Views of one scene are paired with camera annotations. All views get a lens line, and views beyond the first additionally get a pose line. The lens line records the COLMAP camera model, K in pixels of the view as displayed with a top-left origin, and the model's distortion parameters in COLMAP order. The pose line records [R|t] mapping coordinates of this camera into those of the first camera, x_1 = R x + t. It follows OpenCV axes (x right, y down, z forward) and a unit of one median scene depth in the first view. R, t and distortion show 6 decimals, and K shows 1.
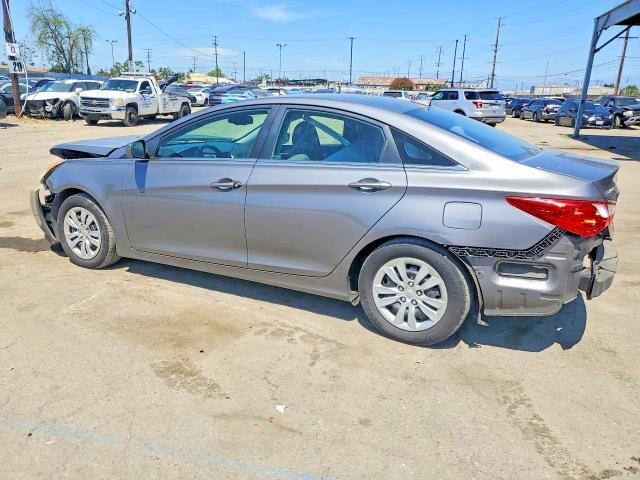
lens RADIAL K [[491.2, 0, 320.0], [0, 491.2, 240.0], [0, 0, 1]] dist [0.029900, -0.002682]
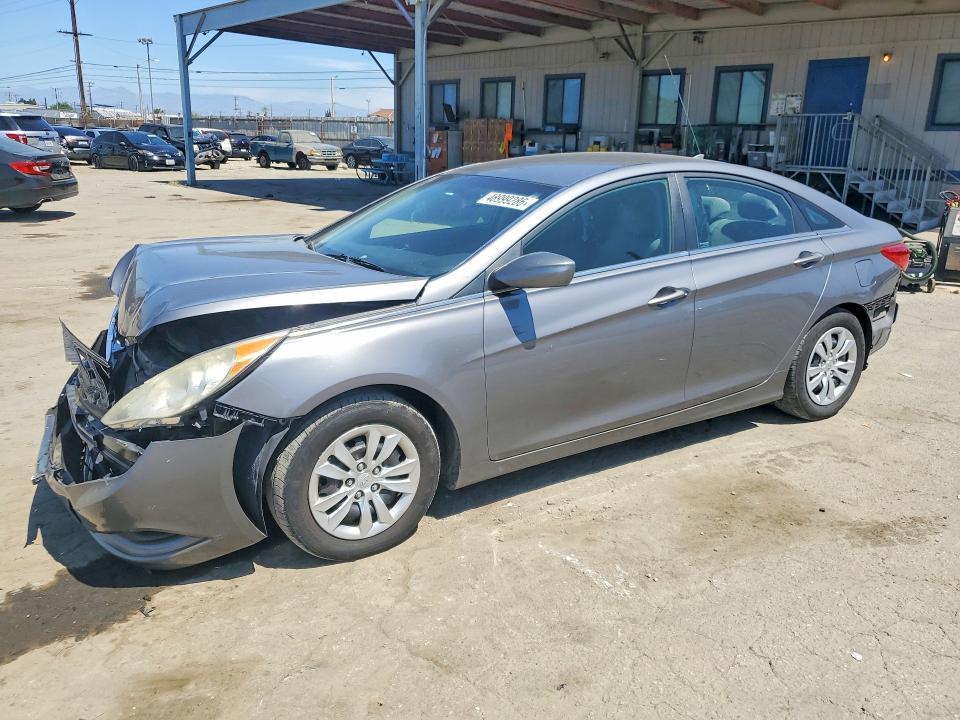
lens RADIAL K [[734.4, 0, 480.0], [0, 734.4, 360.0], [0, 0, 1]] dist [0.000393, -0.004309]
pose [[0.526986, -0.261241, 0.808727, -1.155081], [0.232303, 0.959624, 0.158610, -0.248644], [-0.817509, 0.104285, 0.566395, 0.654250]]
